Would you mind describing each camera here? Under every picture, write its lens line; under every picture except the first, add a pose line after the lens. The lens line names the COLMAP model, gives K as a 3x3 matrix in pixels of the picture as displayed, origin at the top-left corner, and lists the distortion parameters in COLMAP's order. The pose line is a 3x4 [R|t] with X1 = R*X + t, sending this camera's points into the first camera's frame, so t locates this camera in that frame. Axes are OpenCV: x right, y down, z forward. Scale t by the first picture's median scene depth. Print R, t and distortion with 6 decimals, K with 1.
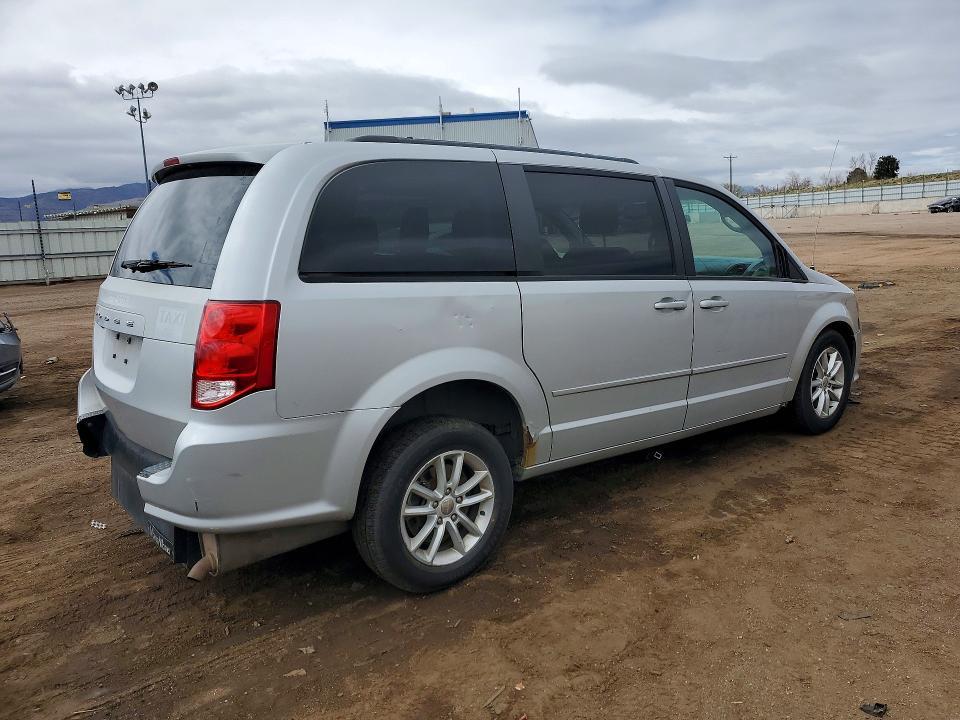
lens RADIAL K [[822.0, 0, 486.3], [0, 822.0, 340.3], [0, 0, 1]] dist [0.005579, 0.002237]
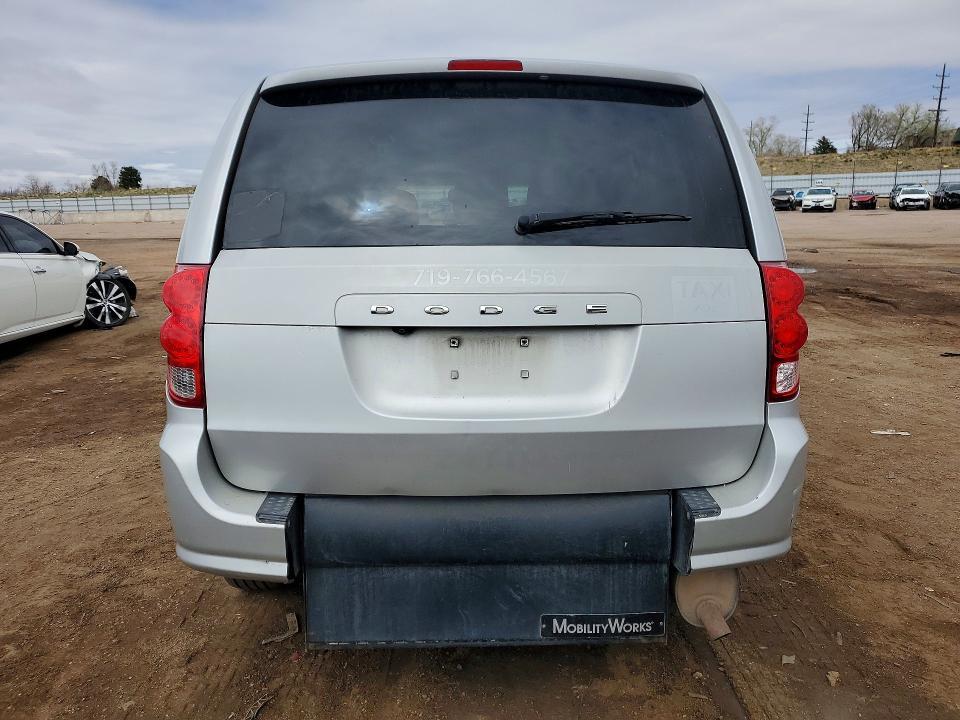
lens RADIAL K [[800.3, 0, 480.0], [0, 800.3, 360.0], [0, 0, 1]] dist [0.036958, -0.001328]
pose [[0.569432, -0.114474, 0.814029, -0.129226], [0.106999, 0.992153, 0.064674, -0.003975], [-0.815045, 0.050273, 0.577212, 0.090737]]
